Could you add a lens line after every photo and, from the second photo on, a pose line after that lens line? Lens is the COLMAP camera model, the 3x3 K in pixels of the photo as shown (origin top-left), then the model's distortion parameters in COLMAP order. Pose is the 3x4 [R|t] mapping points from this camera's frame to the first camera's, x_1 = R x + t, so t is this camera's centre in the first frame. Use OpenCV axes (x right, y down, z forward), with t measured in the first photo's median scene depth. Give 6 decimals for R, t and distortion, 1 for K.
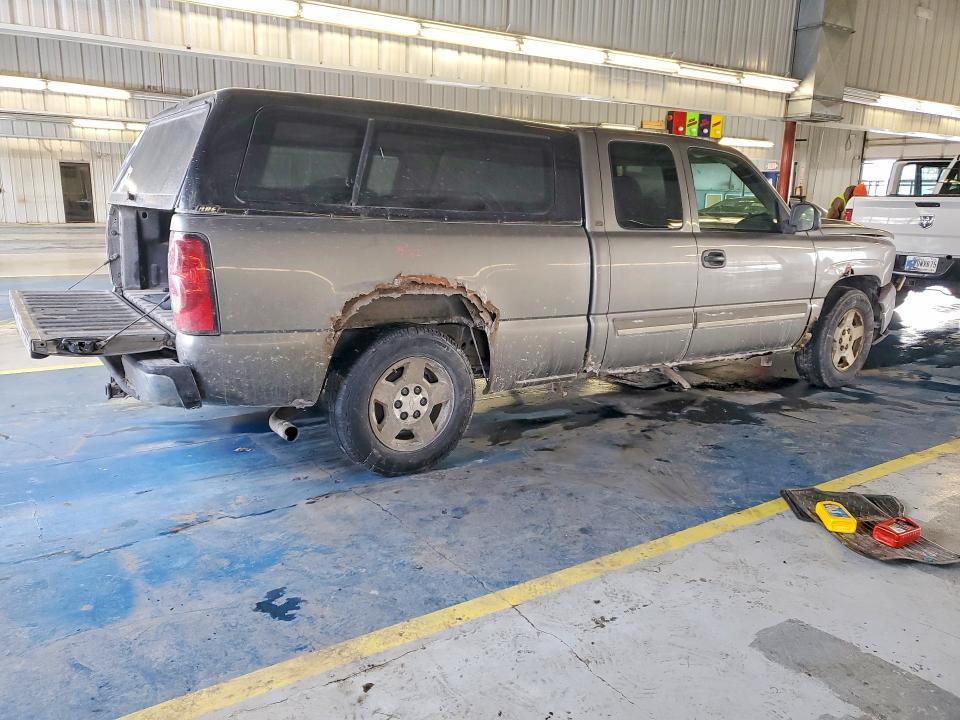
lens RADIAL K [[712.4, 0, 513.0], [0, 712.4, 360.2], [0, 0, 1]] dist [-0.070214, 0.112962]
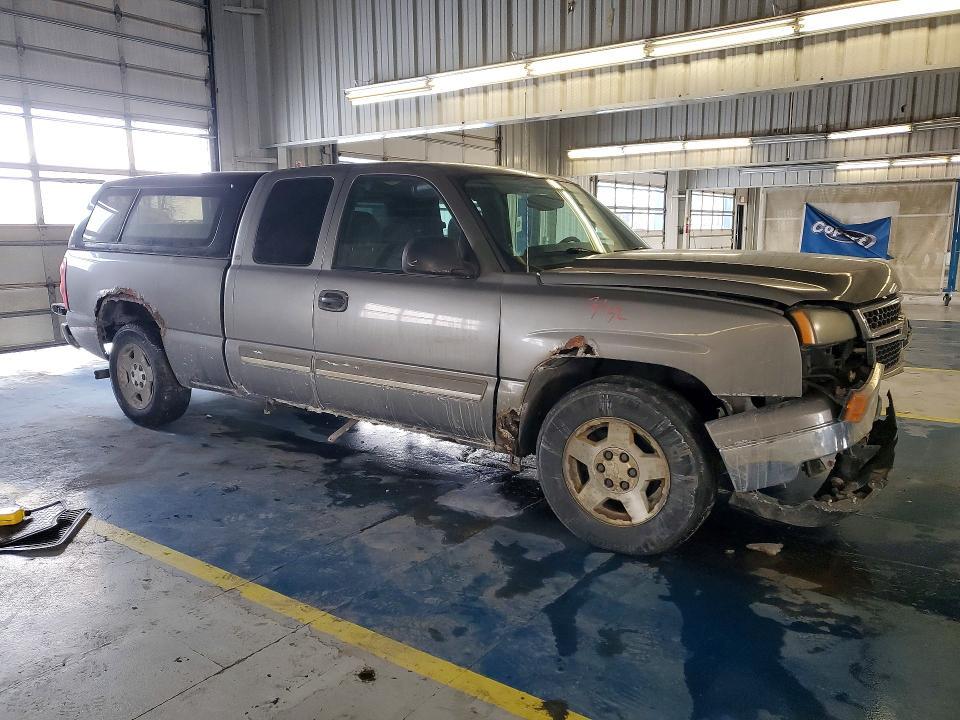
lens RADIAL K [[768.3, 0, 492.6], [0, 768.3, 359.4], [0, 0, 1]] dist [0.030820, -0.006972]
pose [[0.364379, 0.131063, -0.921982, 1.111198], [-0.198583, 0.978210, 0.060573, -0.150002], [0.909831, 0.161019, 0.382467, 0.732690]]
